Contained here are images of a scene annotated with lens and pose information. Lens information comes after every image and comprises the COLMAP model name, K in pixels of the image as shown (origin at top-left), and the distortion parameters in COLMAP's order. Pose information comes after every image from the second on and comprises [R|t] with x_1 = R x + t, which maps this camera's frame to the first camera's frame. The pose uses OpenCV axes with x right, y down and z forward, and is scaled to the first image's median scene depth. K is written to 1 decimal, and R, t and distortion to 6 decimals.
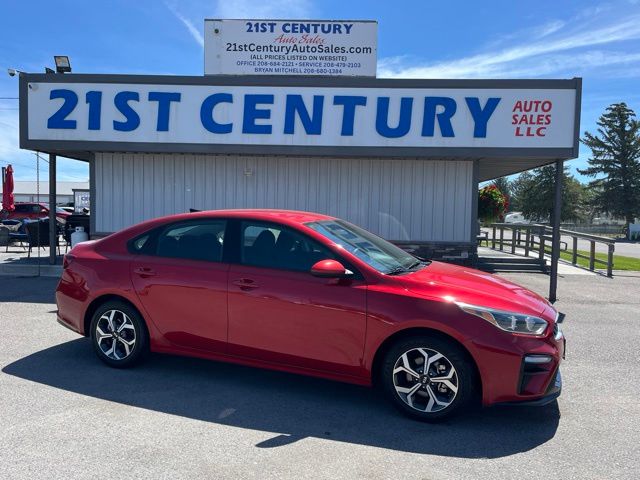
lens RADIAL K [[483.2, 0, 317.6], [0, 483.2, 240.7], [0, 0, 1]] dist [0.063782, -0.085173]
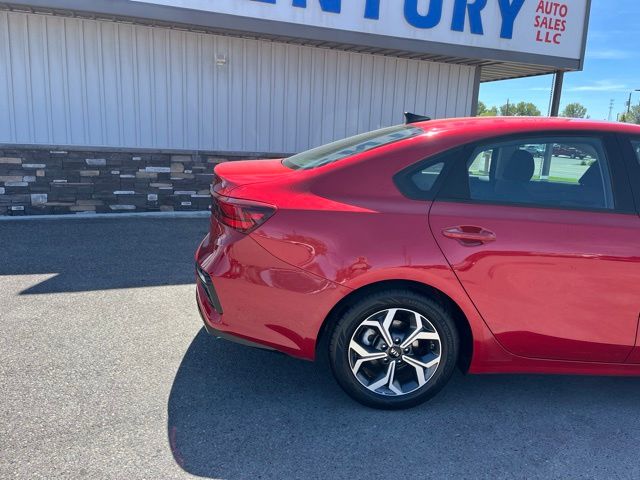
lens RADIAL K [[485.4, 0, 321.8], [0, 485.4, 232.8], [0, 0, 1]] dist [0.071360, -0.102231]
pose [[0.910924, -0.064432, 0.407512, -0.352030], [-0.004243, 0.986215, 0.165416, -0.012093], [-0.412553, -0.152411, 0.898093, 0.290693]]
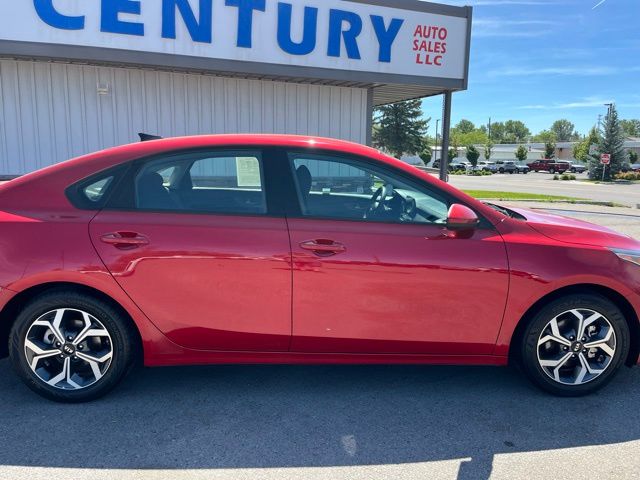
lens RADIAL K [[485.4, 0, 321.8], [0, 485.4, 232.8], [0, 0, 1]] dist [0.071360, -0.102231]
pose [[0.905183, -0.074566, 0.418429, -0.189993], [0.026131, 0.992391, 0.120320, -0.004304], [-0.424217, -0.097978, 0.900245, 0.179879]]
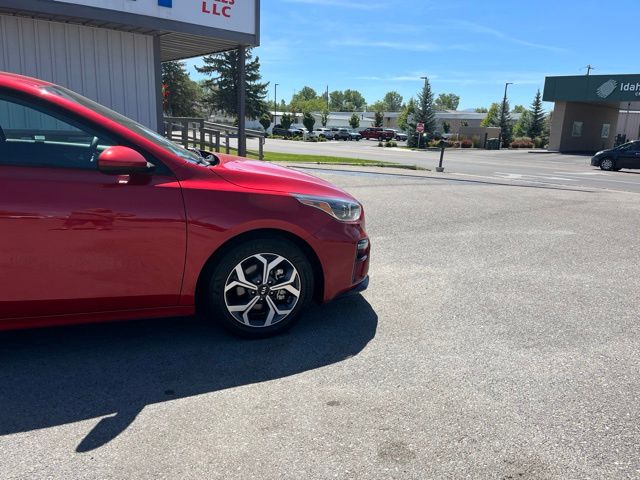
lens RADIAL K [[483.2, 0, 317.6], [0, 483.2, 240.7], [0, 0, 1]] dist [0.063782, -0.085173]
pose [[0.739578, -0.147316, 0.656752, -0.093629], [0.008464, 0.977712, 0.209779, 0.011831], [-0.673018, -0.149589, 0.724341, 0.136632]]
